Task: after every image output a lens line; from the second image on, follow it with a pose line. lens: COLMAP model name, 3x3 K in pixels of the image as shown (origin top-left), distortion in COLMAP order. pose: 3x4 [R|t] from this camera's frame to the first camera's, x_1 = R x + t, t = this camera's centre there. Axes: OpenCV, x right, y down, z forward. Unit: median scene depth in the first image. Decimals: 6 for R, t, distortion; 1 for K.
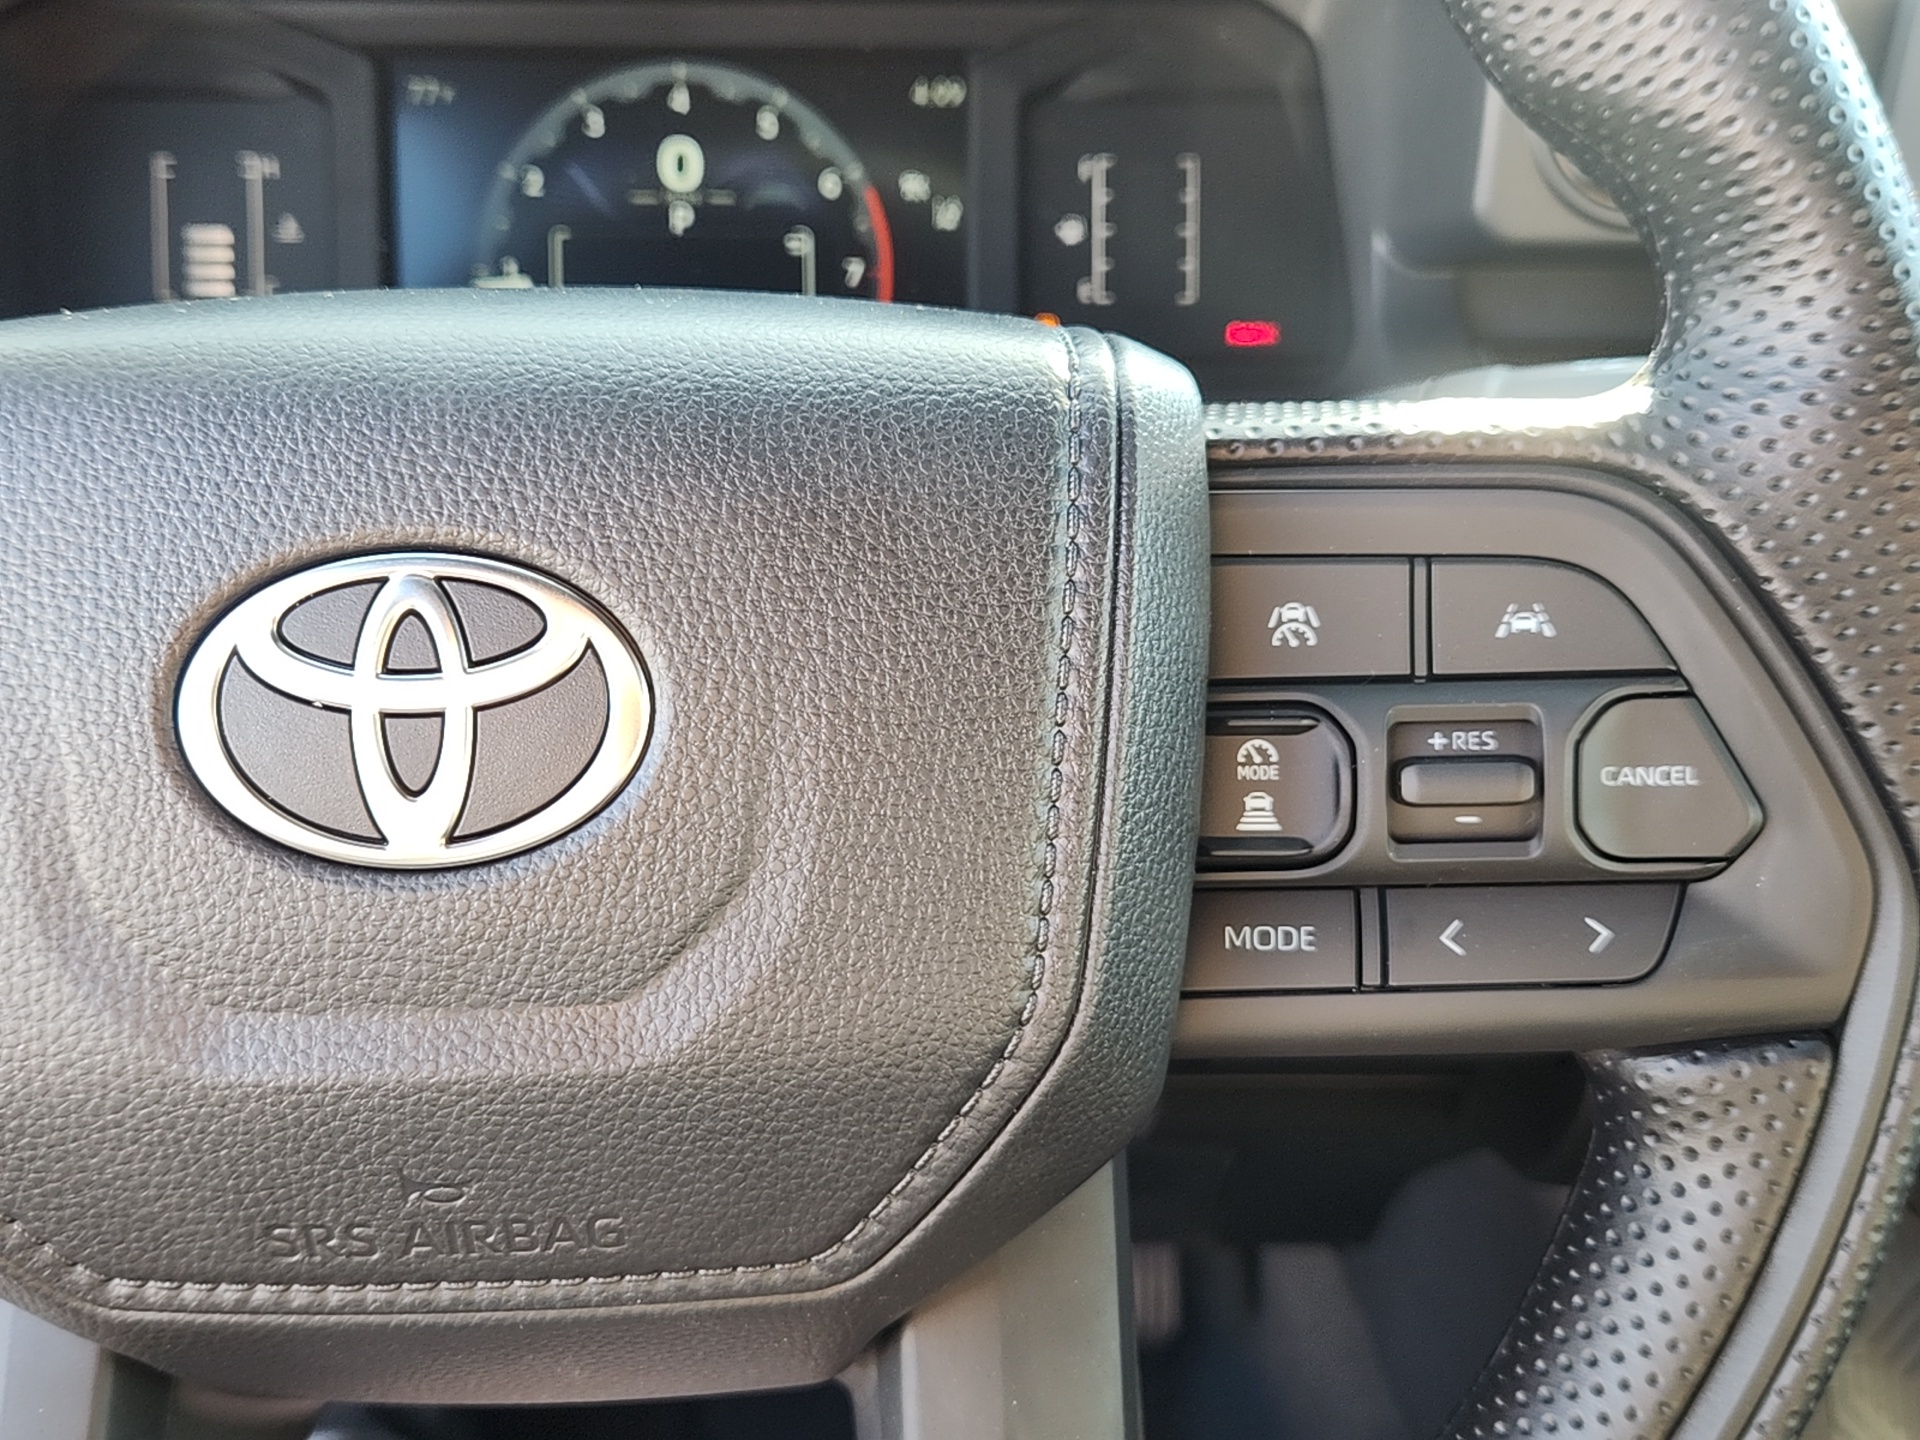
lens RADIAL K [[1491.7, 0, 952.6], [0, 1491.7, 728.6], [0, 0, 1]] dist [0.033898, -0.066267]
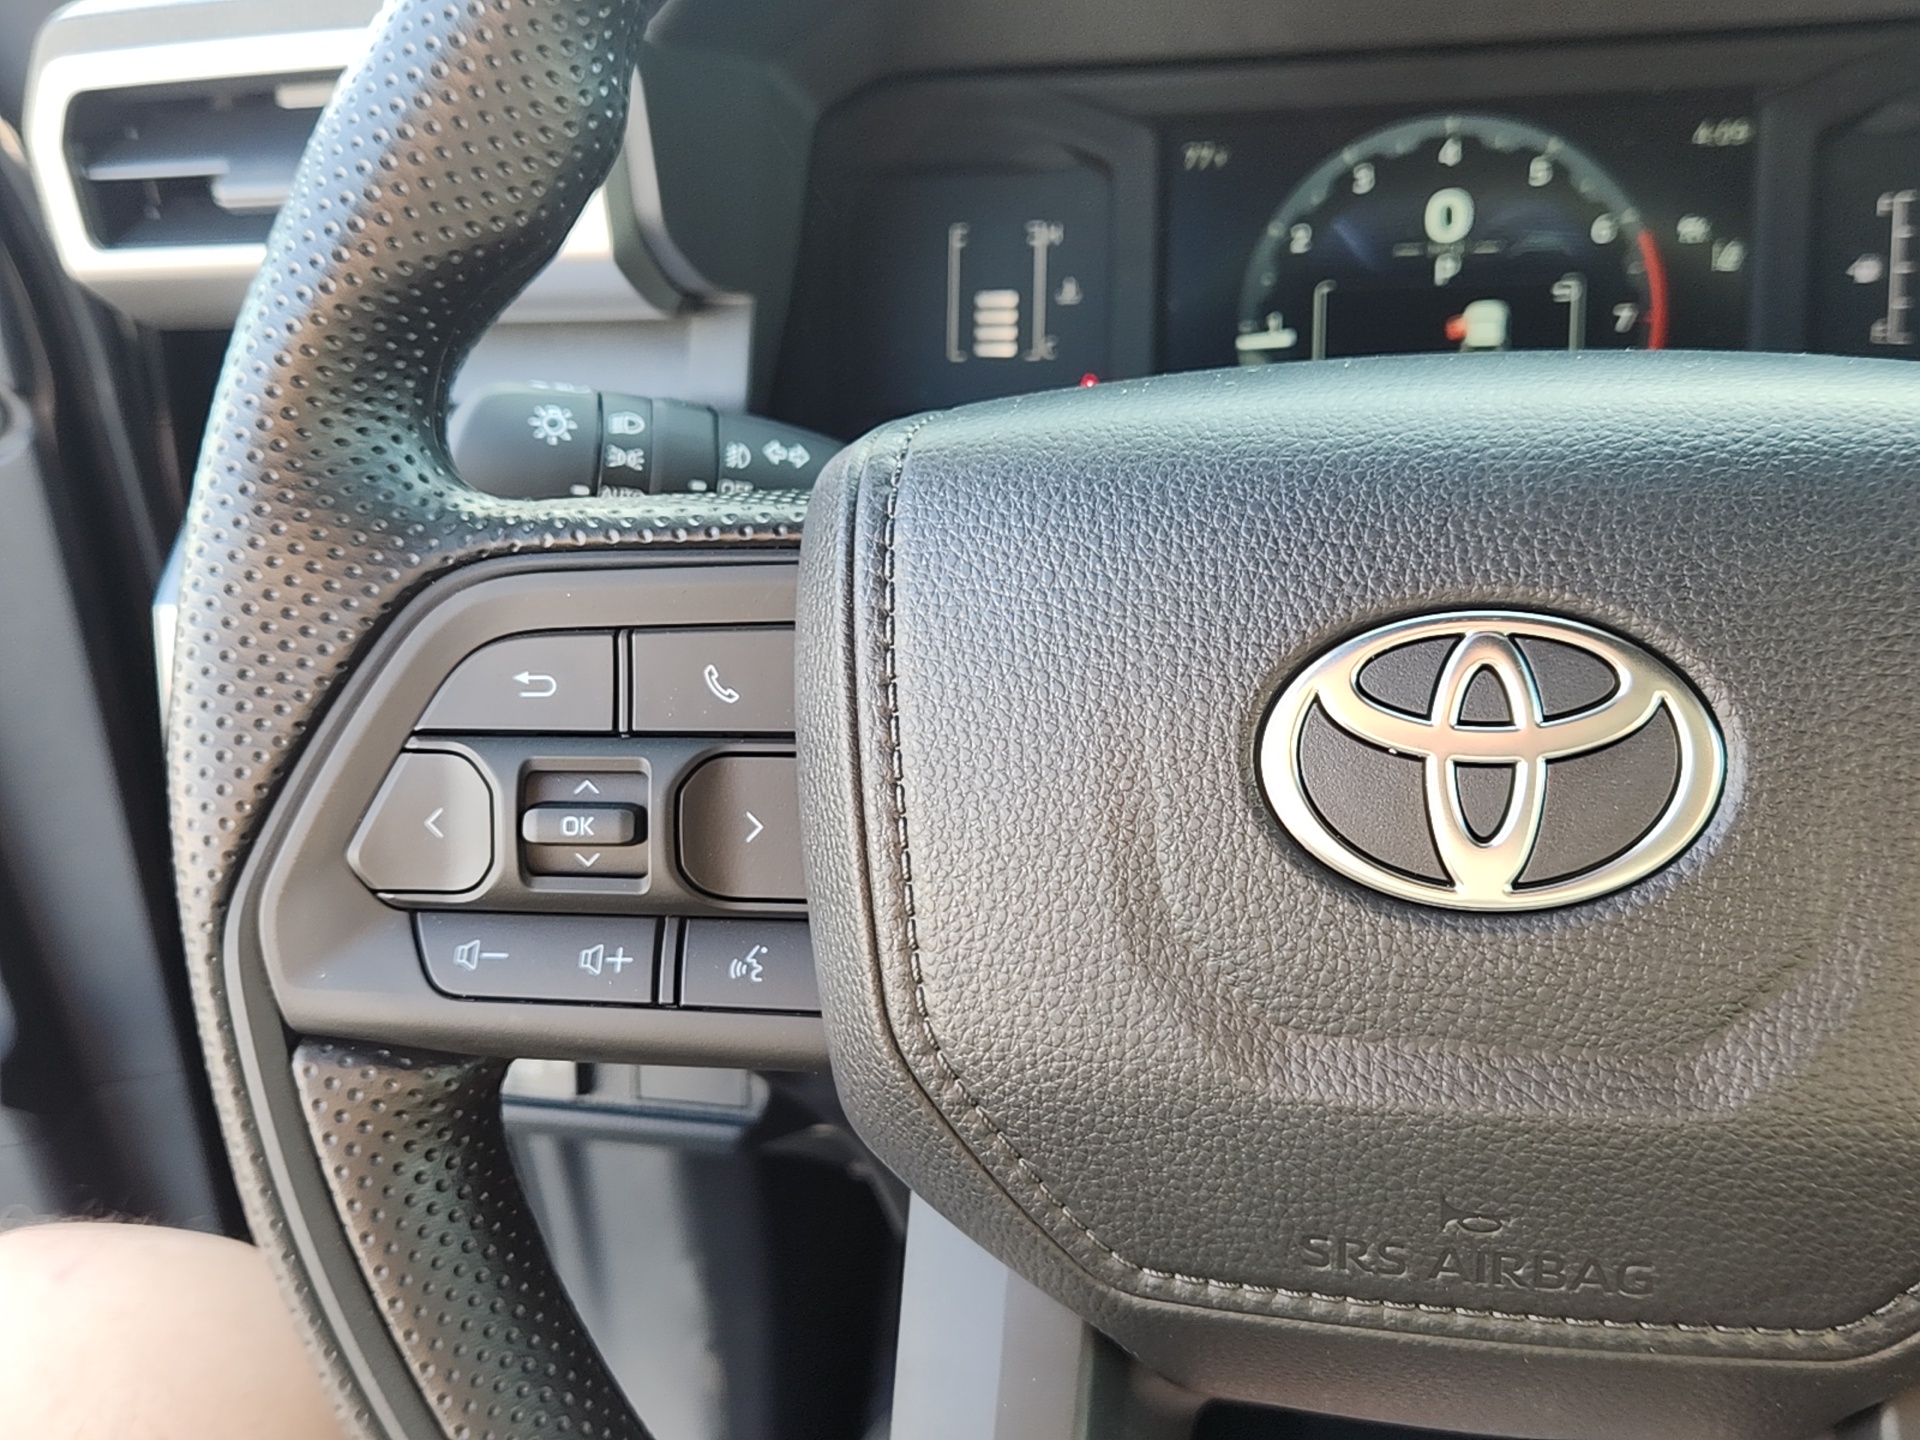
lens RADIAL K [[1502.2, 0, 1030.8], [0, 1502.2, 738.5], [0, 0, 1]] dist [0.035017, -0.067334]
pose [[0.974157, 0.036751, -0.222861, -0.431302], [-0.039922, 0.999155, -0.009736, -0.004624], [0.222315, 0.018382, 0.974802, -0.102433]]
